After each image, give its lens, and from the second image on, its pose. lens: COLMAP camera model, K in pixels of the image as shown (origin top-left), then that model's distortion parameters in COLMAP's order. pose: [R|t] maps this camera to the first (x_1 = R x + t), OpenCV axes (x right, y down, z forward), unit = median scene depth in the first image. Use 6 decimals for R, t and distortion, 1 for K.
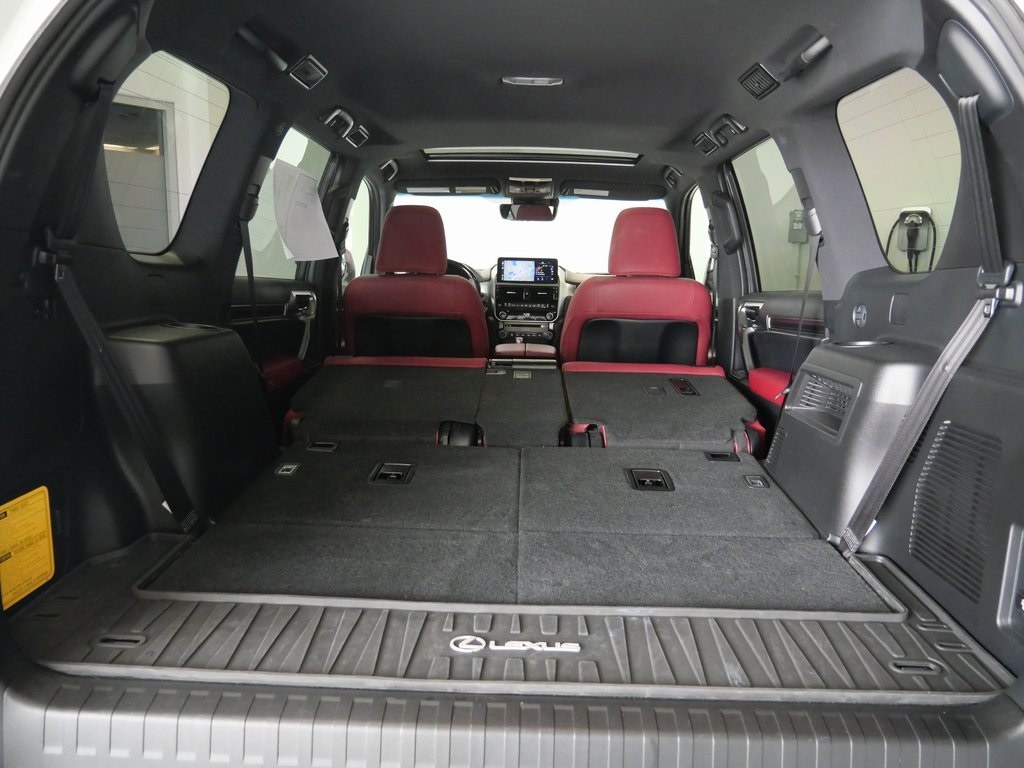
lens RADIAL K [[749.7, 0, 512.8], [0, 749.7, 385.0], [0, 0, 1]] dist [-0.043731, 0.011428]
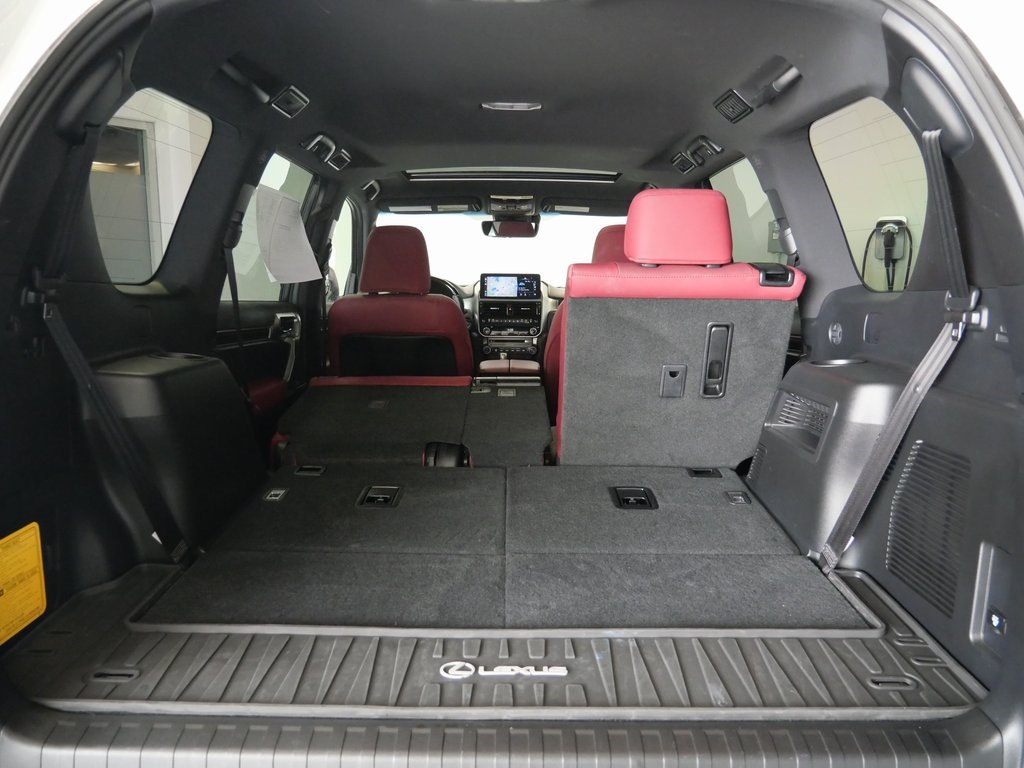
lens RADIAL K [[749.7, 0, 512.1], [0, 749.7, 387.3], [0, 0, 1]] dist [-0.043731, 0.011428]
pose [[0.999670, -0.017312, 0.018978, 0.001531], [0.017487, 0.999806, -0.009054, -0.023020], [-0.018818, 0.009383, 0.999779, -0.019458]]
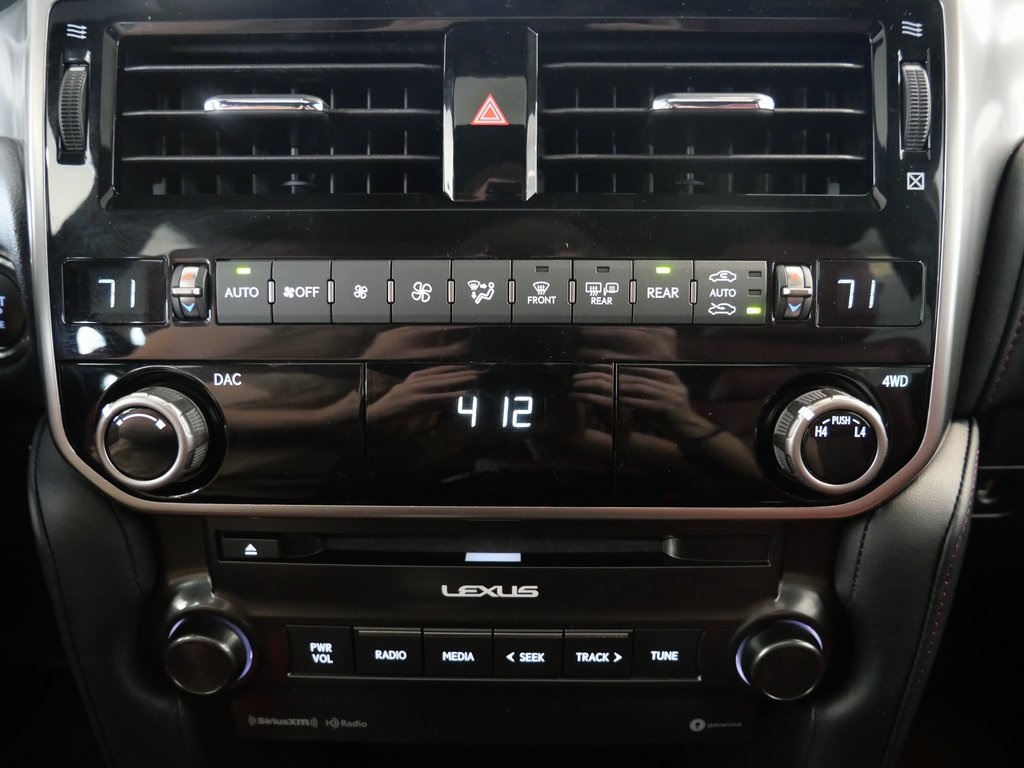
lens RADIAL K [[749.7, 0, 508.1], [0, 749.7, 385.4], [0, 0, 1]] dist [-0.043731, 0.011428]
pose [[0.999686, -0.022208, -0.011580, 0.060330], [0.023541, 0.991010, 0.131700, -0.308751], [0.008551, -0.131932, 0.991222, 2.700420]]
